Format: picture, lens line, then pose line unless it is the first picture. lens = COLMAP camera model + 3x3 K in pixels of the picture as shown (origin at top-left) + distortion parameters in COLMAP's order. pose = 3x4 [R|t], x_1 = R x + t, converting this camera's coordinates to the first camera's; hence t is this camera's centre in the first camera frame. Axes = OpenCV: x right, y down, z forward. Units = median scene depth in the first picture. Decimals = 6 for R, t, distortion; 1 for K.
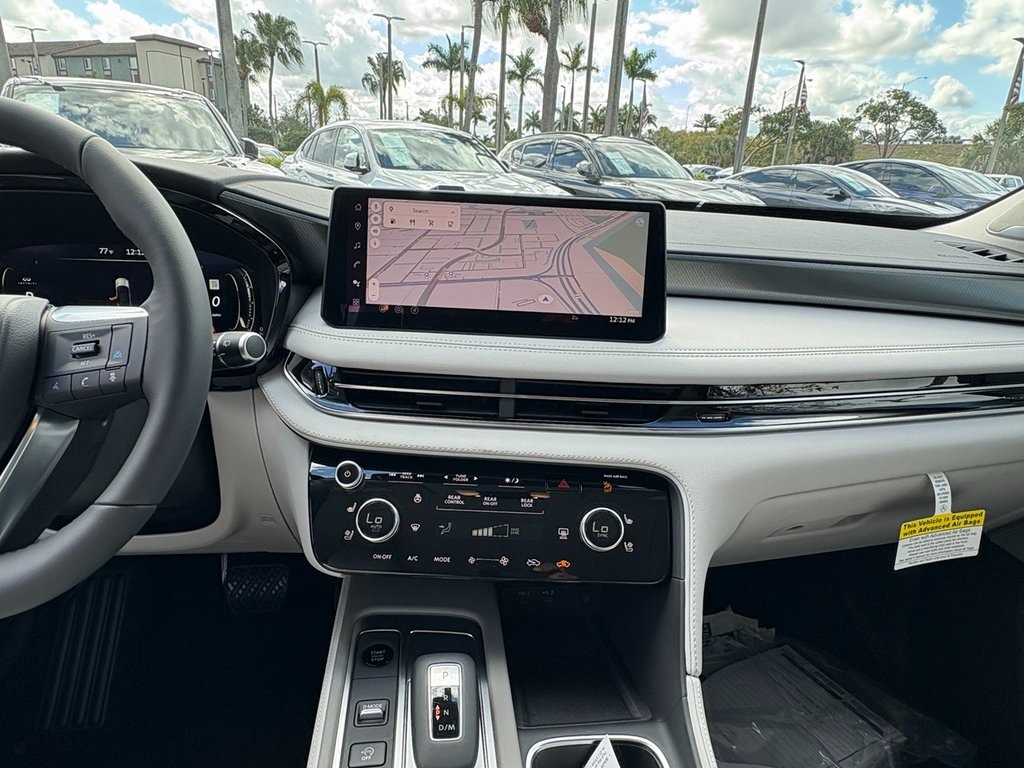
lens RADIAL K [[627.9, 0, 507.1], [0, 627.9, 379.2], [0, 0, 1]] dist [0.005270, 0.002127]
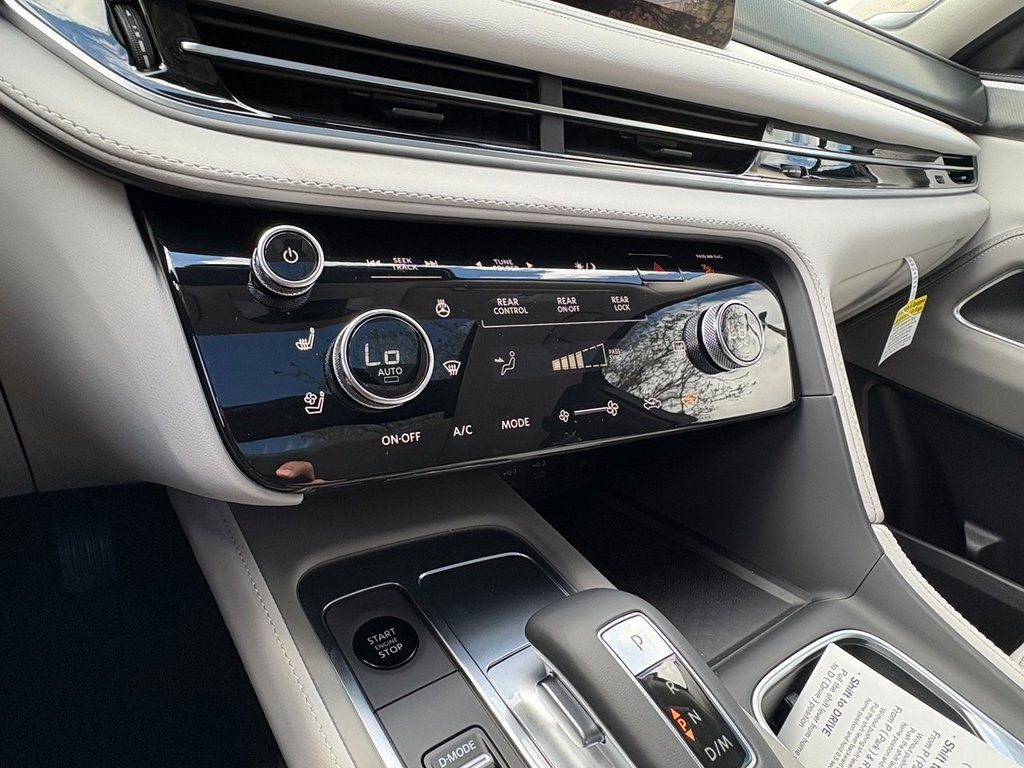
lens RADIAL K [[627.9, 0, 507.1], [0, 627.9, 379.2], [0, 0, 1]] dist [0.005270, 0.002127]
pose [[0.881091, -0.132185, 0.454098, -0.321481], [0.056484, 0.982686, 0.176458, 0.162973], [-0.469561, -0.129827, 0.873302, 0.568708]]
